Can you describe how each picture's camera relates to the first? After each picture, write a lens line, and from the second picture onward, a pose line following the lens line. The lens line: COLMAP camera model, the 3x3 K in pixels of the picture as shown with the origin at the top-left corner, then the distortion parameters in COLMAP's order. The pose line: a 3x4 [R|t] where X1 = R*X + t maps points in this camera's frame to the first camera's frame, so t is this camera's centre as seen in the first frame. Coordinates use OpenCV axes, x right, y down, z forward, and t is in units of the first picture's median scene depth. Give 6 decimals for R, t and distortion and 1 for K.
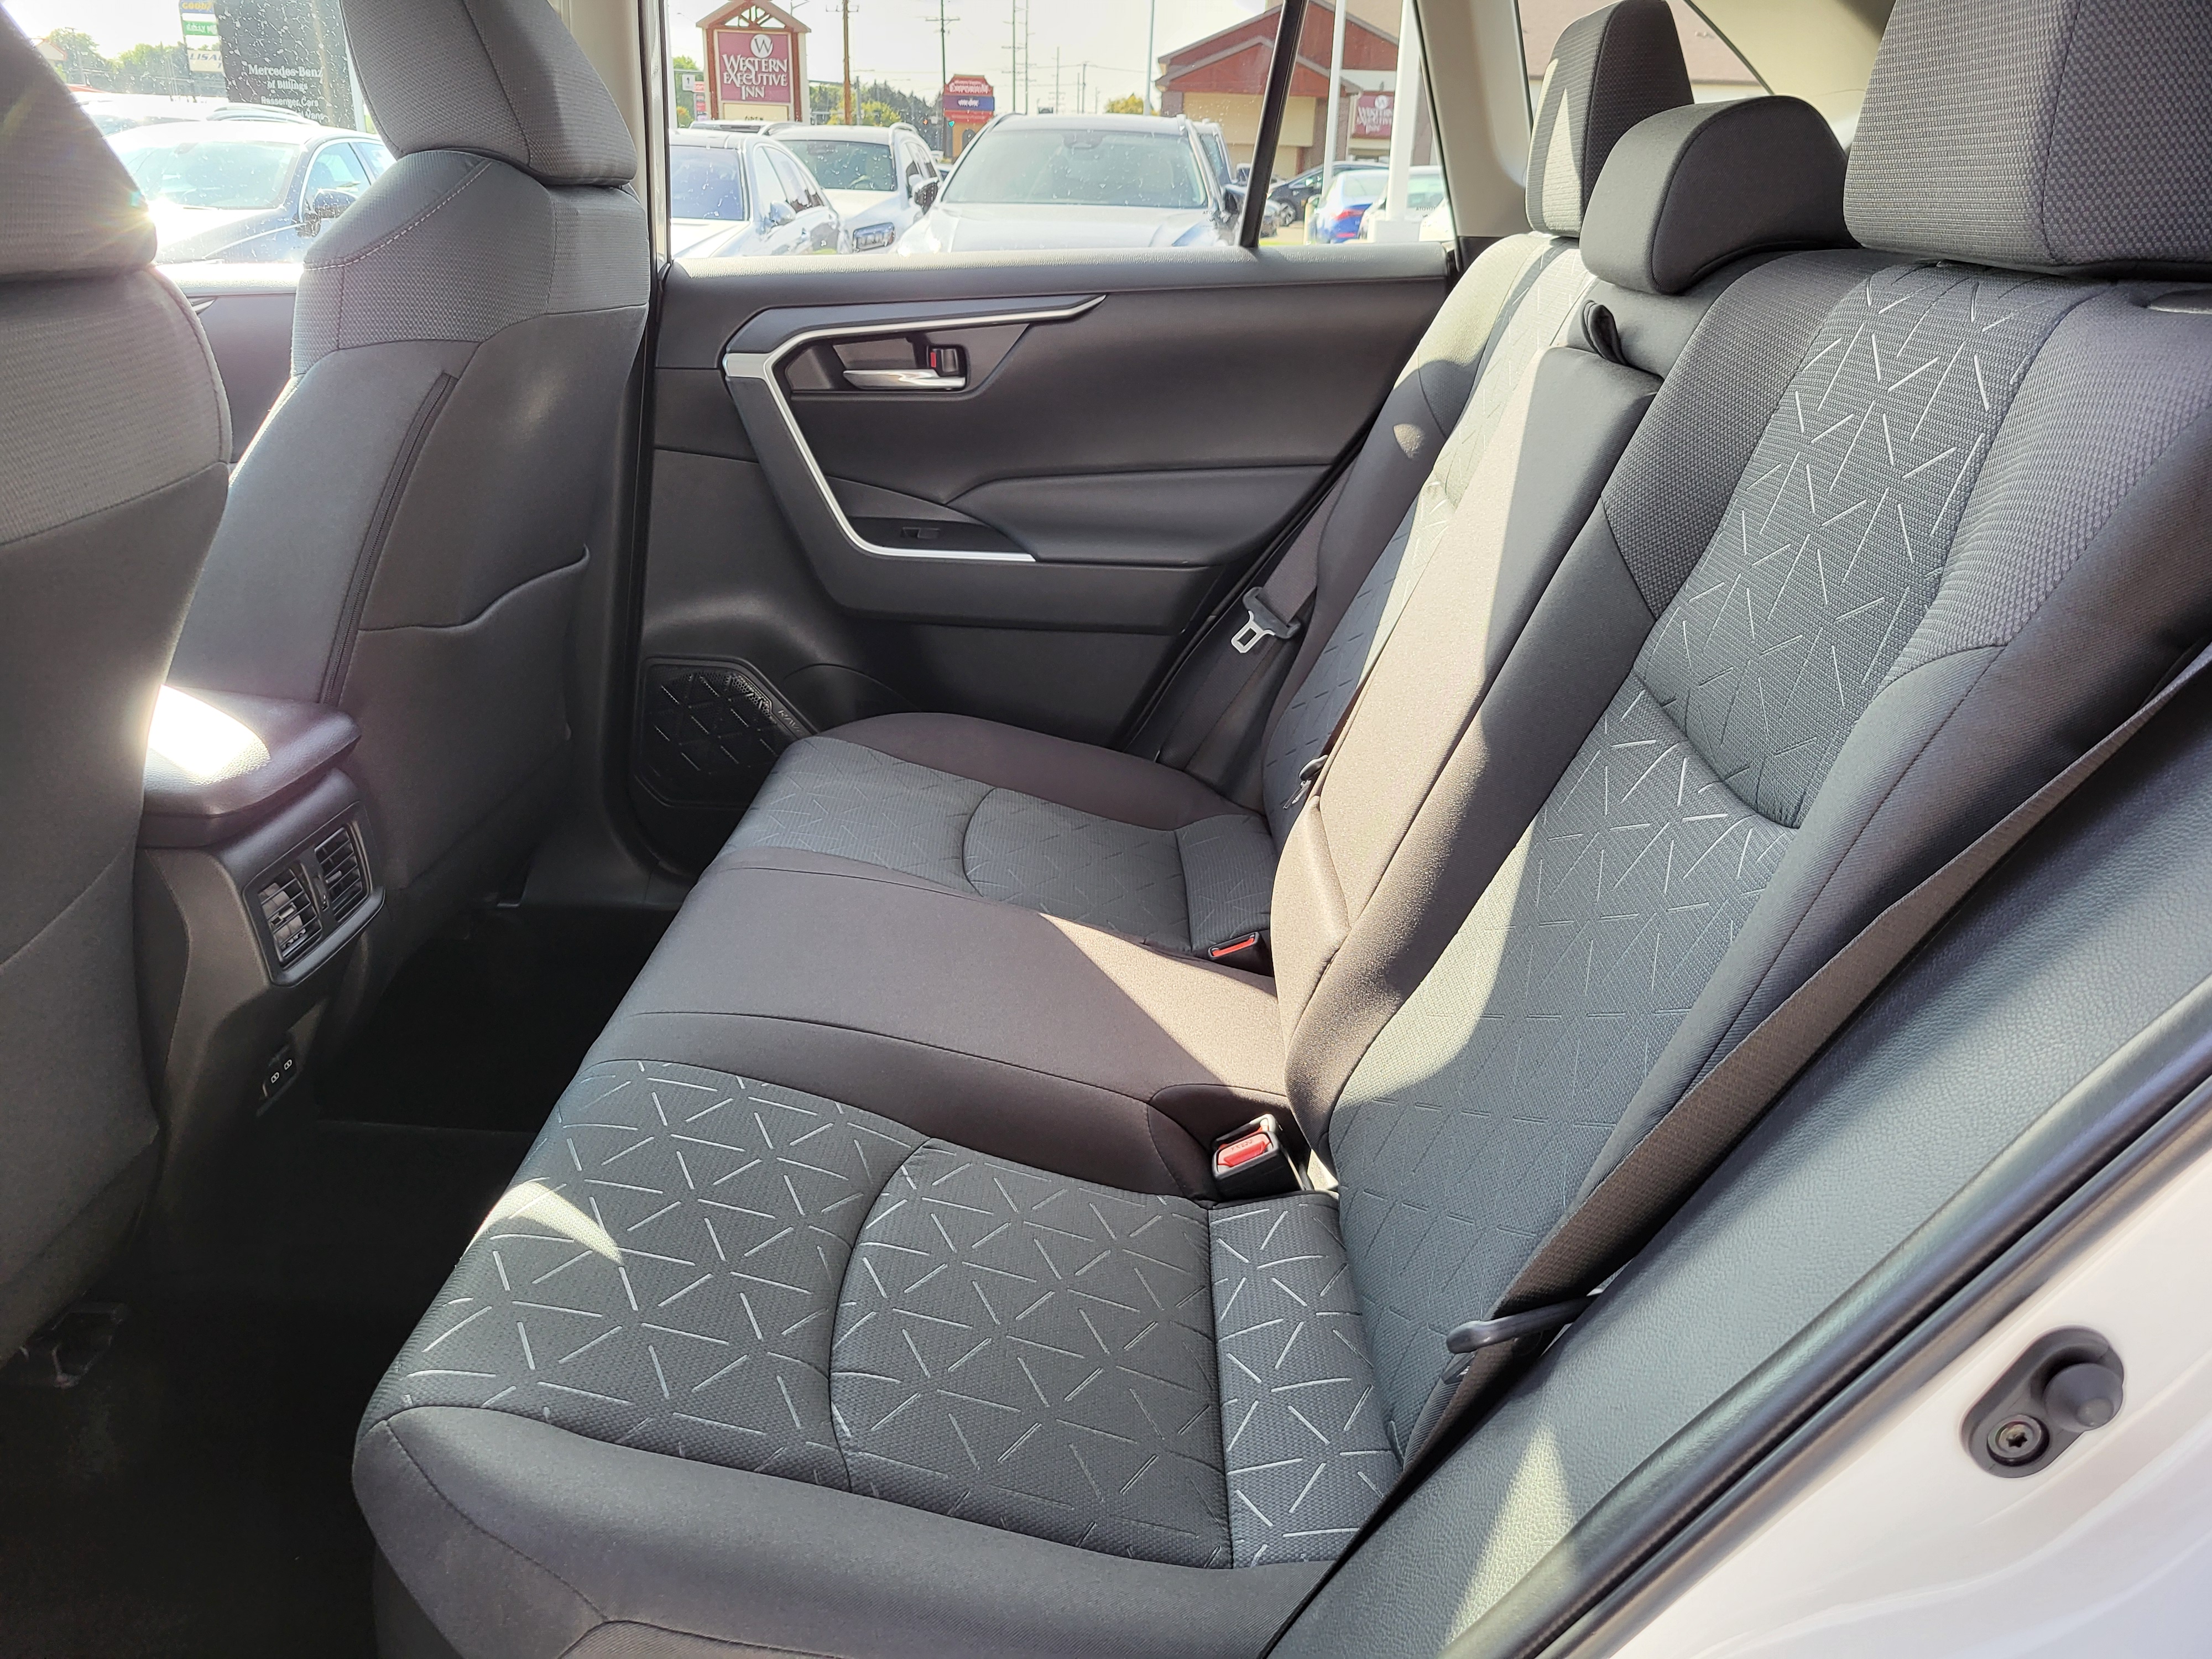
lens RADIAL K [[1664.8, 0, 1115.0], [0, 1664.8, 814.2], [0, 0, 1]] dist [0.030659, 0.001040]
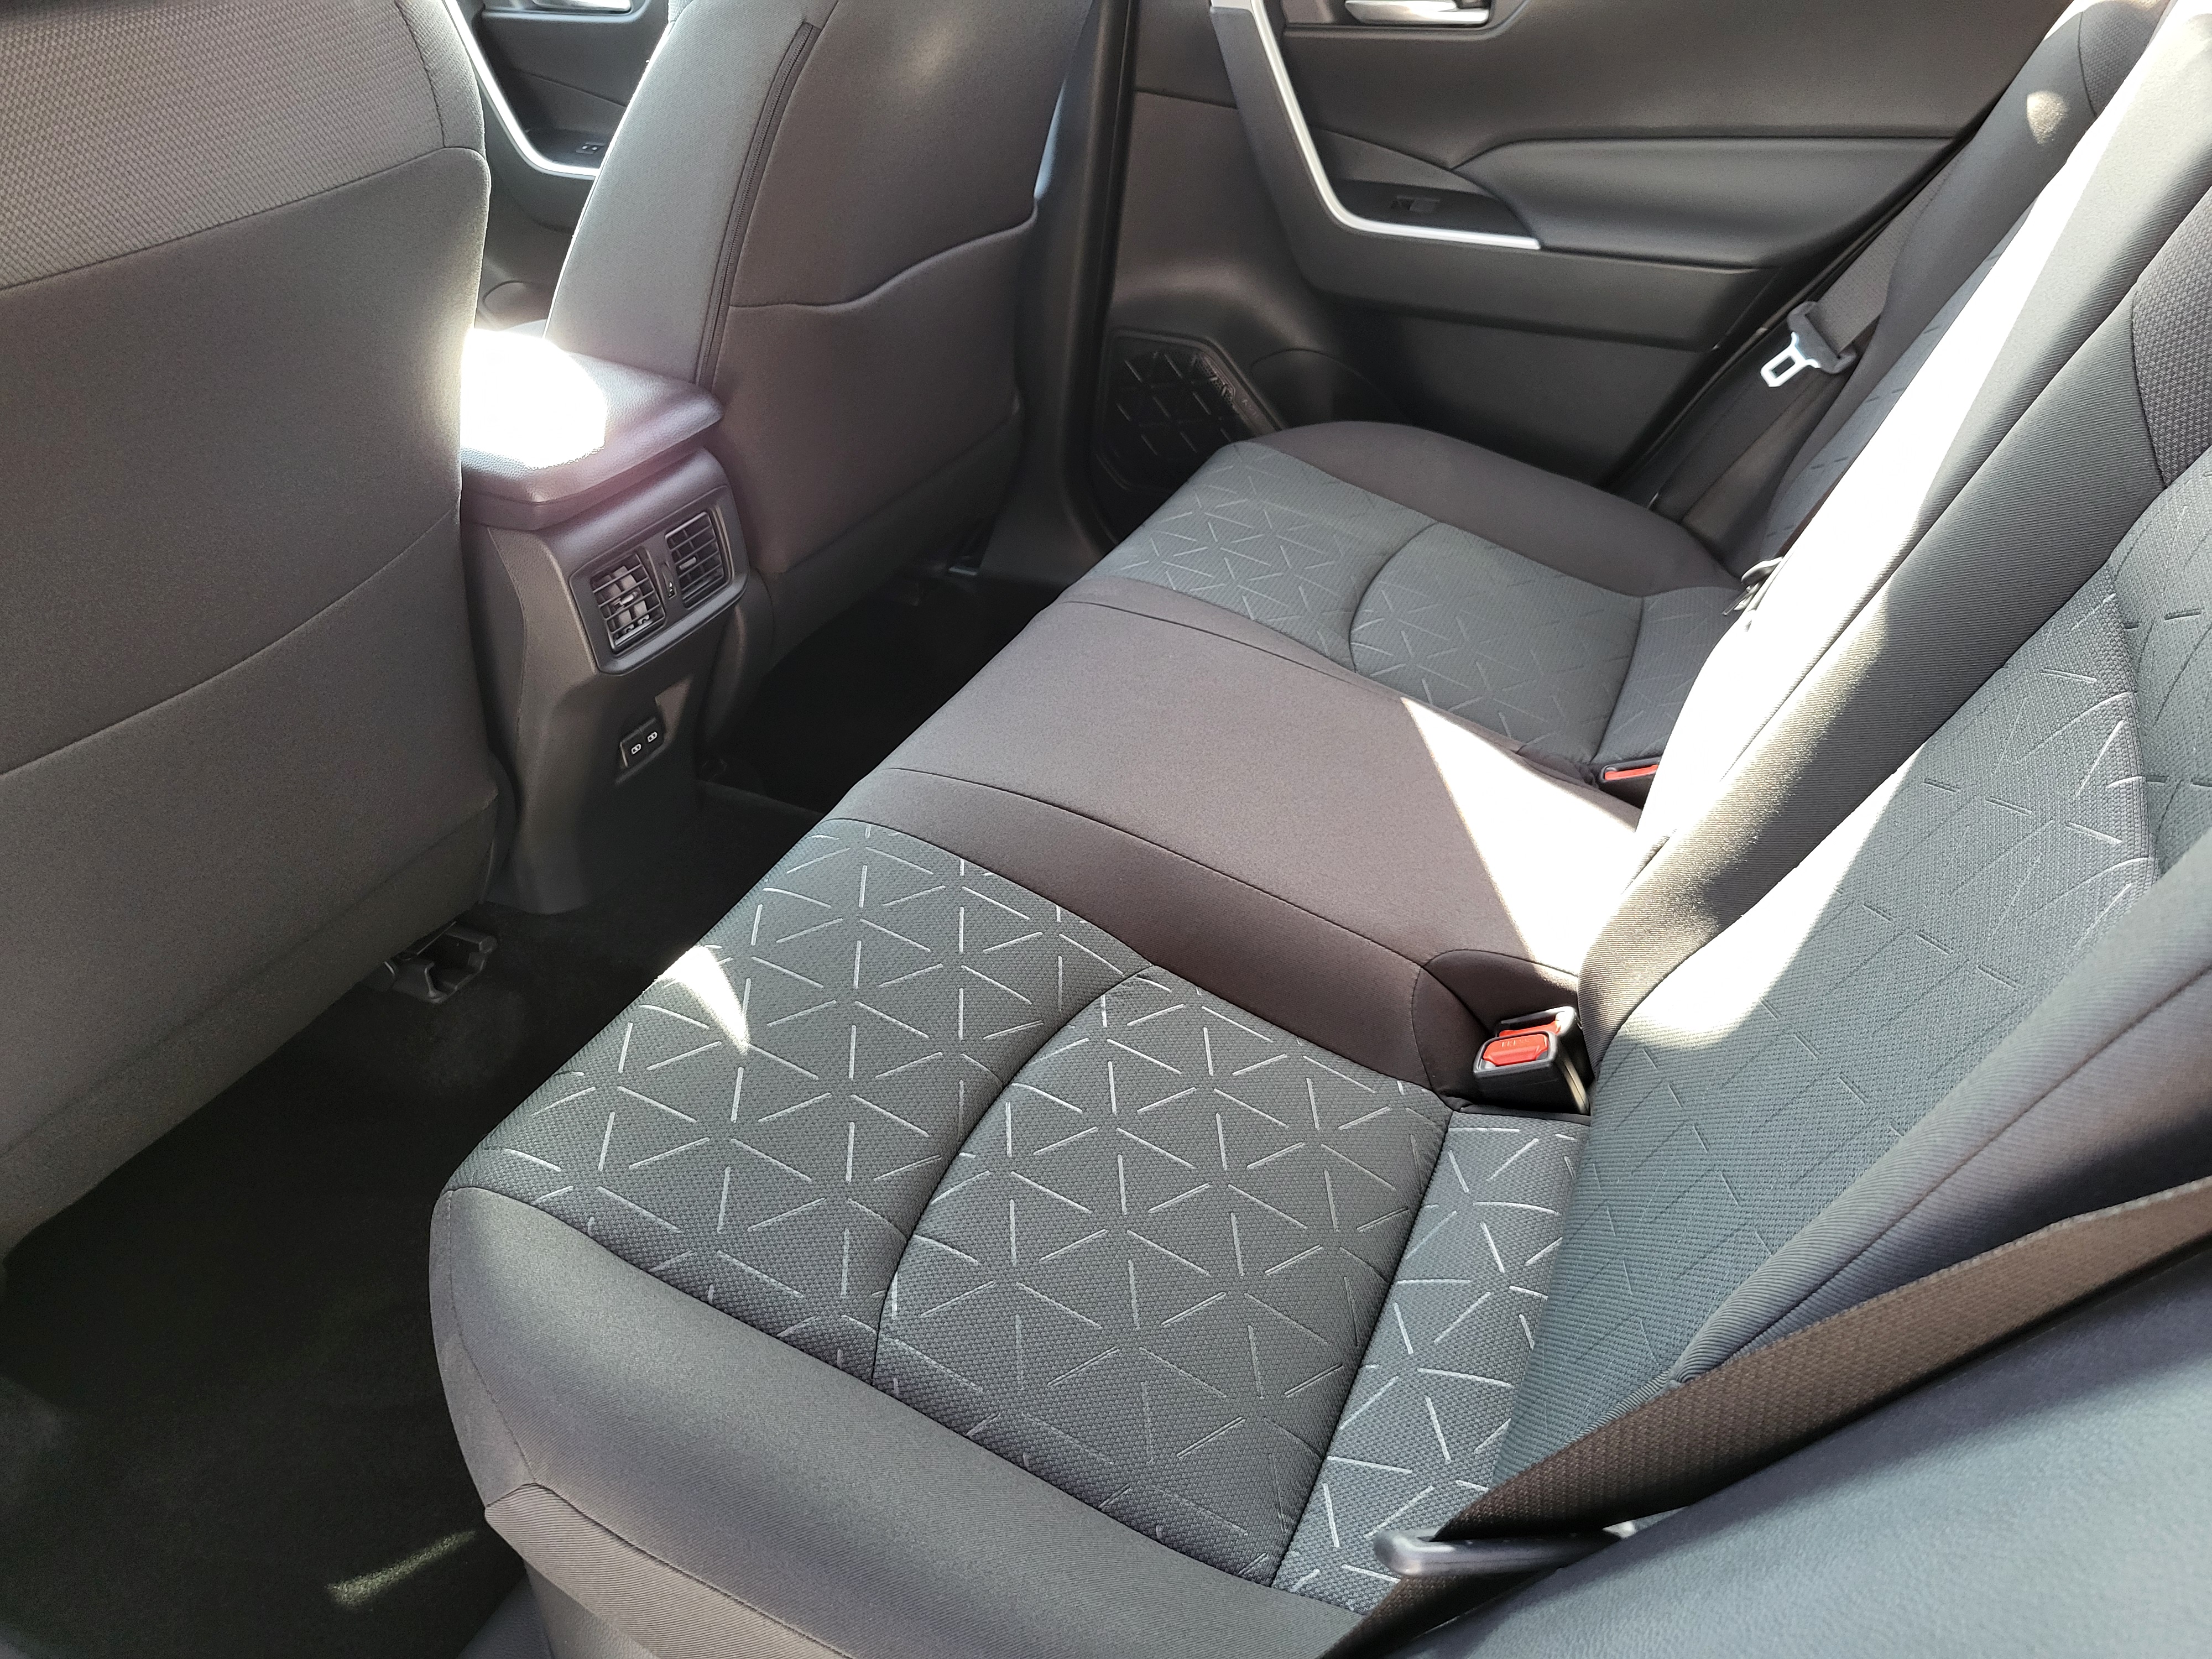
lens RADIAL K [[1695.4, 0, 1106.6], [0, 1695.4, 802.8], [0, 0, 1]] dist [0.019220, 0.004359]
pose [[0.926887, 0.171322, -0.333960, 0.122023], [-0.101245, 0.970892, 0.217069, -0.066534], [0.361428, -0.167387, 0.917252, 0.137713]]
